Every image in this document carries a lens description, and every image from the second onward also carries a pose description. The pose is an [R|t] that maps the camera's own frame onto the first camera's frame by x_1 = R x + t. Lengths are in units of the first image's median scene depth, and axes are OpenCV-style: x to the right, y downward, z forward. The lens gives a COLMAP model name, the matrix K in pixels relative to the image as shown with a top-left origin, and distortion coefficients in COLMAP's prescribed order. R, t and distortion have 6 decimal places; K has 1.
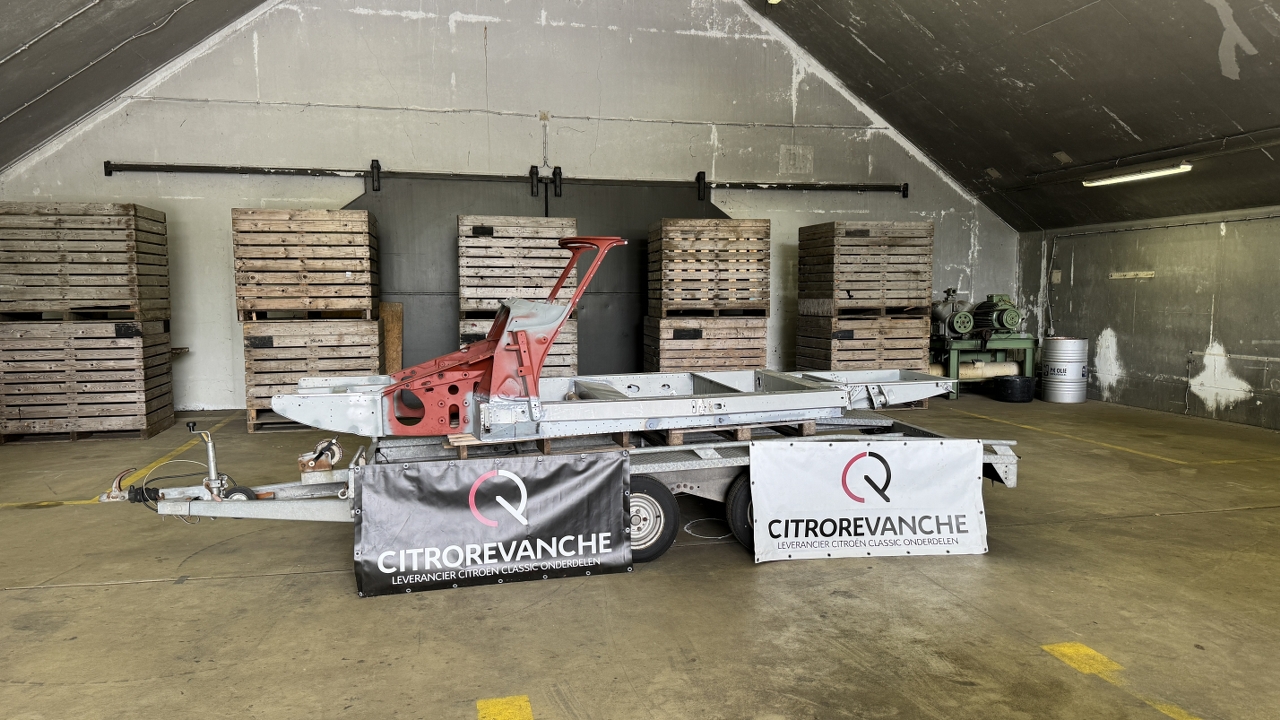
lens RADIAL K [[885.2, 0, 662.3], [0, 885.2, 361.1], [0, 0, 1]] dist [0.193423, -0.327427]
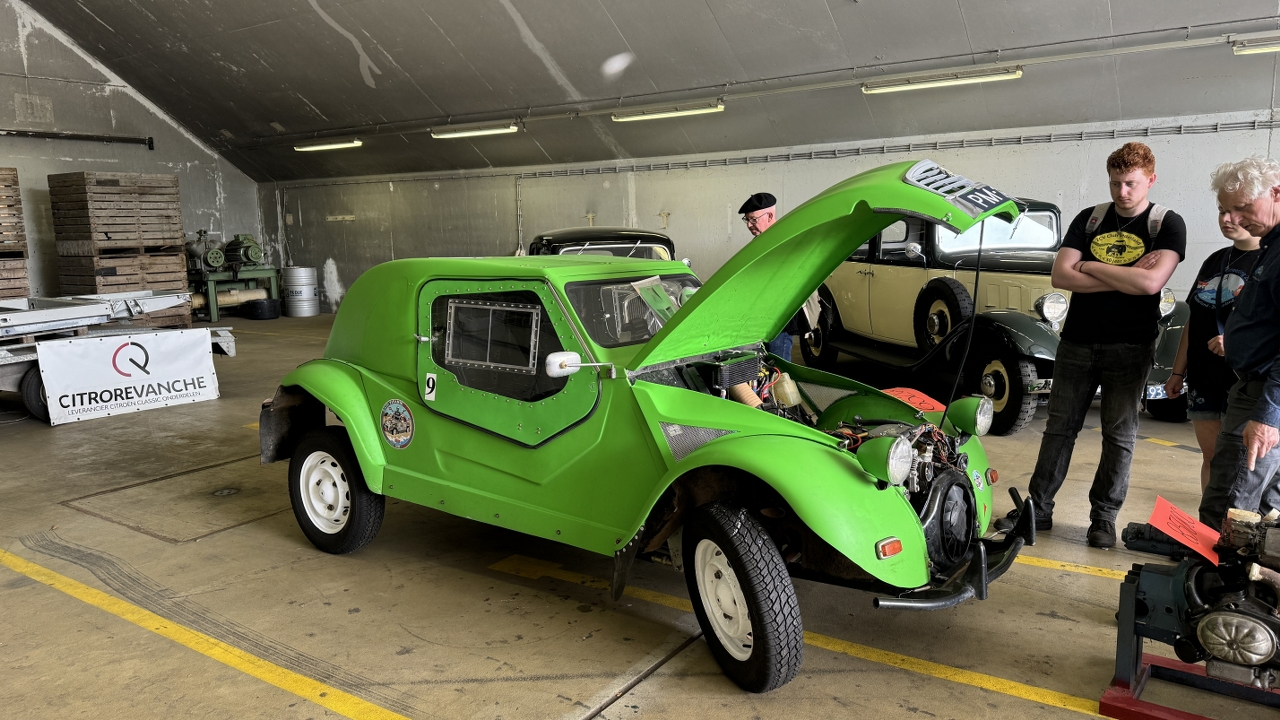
lens RADIAL K [[893.1, 0, 640.4], [0, 893.1, 374.8], [0, 0, 1]] dist [0.000790, -0.006239]
pose [[0.743721, -0.123602, 0.656963, -0.055894], [0.068828, 0.991693, 0.108661, 0.024215], [-0.664937, -0.035596, 0.746051, -0.312621]]
